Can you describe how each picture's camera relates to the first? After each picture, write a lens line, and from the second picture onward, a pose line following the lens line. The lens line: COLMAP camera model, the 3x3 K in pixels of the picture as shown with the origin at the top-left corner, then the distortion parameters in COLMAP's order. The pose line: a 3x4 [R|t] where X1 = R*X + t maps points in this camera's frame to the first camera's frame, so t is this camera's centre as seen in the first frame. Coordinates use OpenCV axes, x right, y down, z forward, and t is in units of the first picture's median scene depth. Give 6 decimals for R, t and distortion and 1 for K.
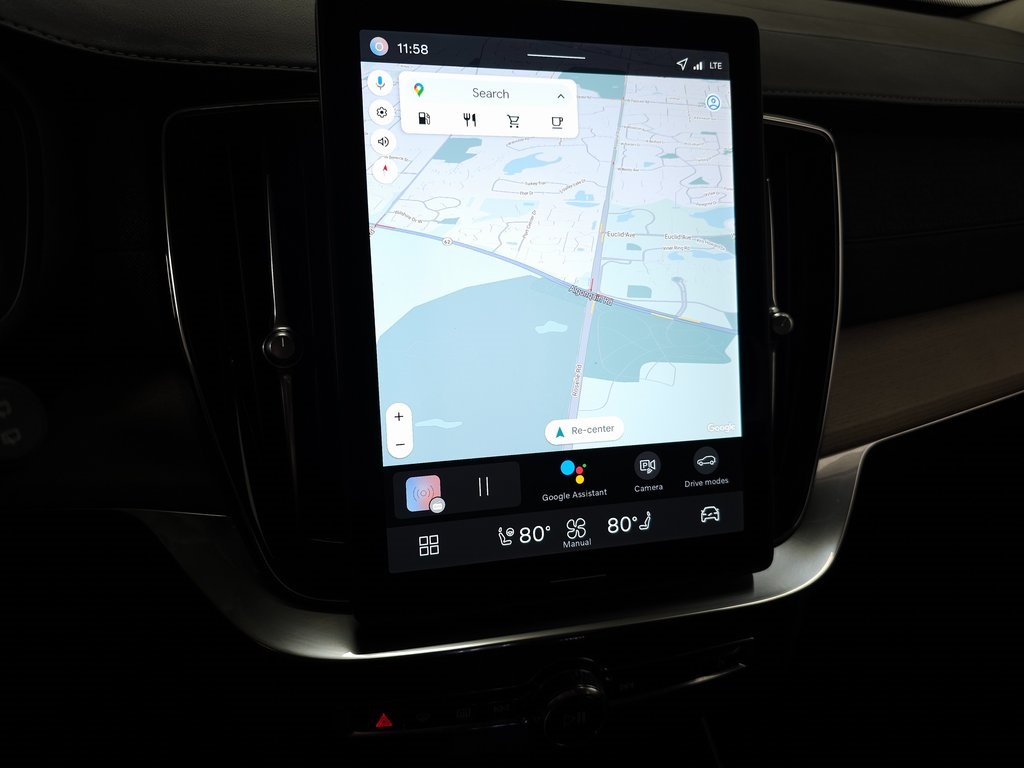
lens RADIAL K [[705.2, 0, 508.6], [0, 705.2, 376.1], [0, 0, 1]] dist [0.026234, -0.019805]
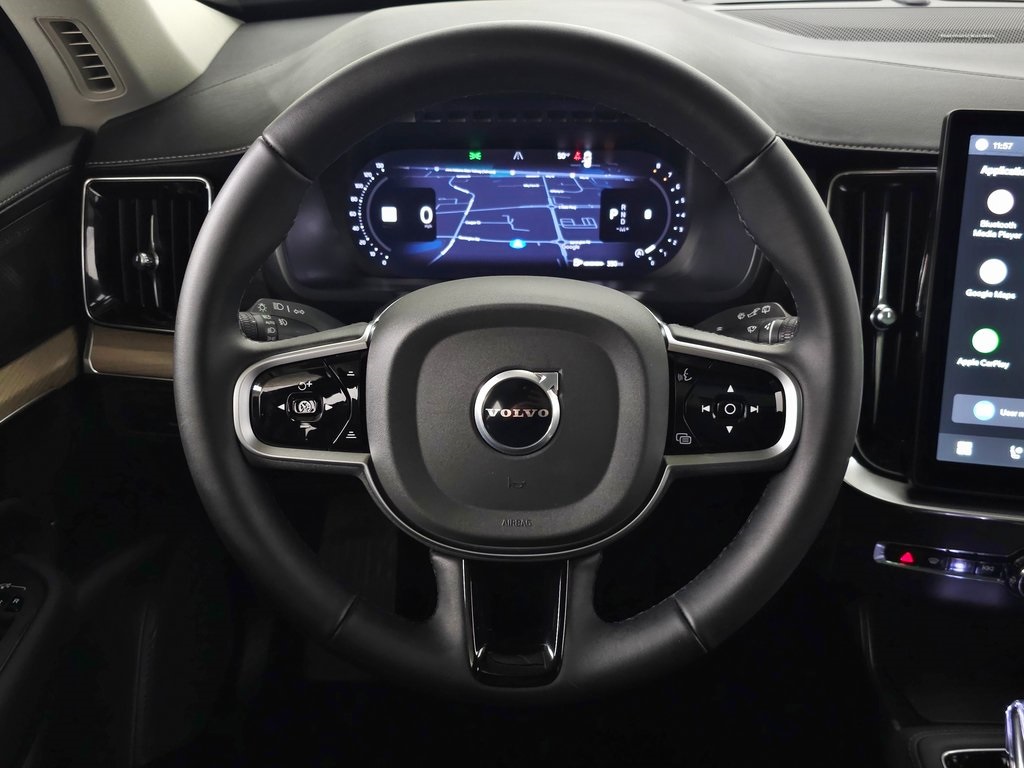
lens RADIAL K [[939.8, 0, 518.1], [0, 939.8, 387.3], [0, 0, 1]] dist [0.067406, -0.089205]
pose [[0.923162, 0.138451, -0.358614, -0.276744], [-0.127271, 0.990357, 0.054721, 0.103375], [0.362732, -0.004875, 0.931881, -1.326639]]
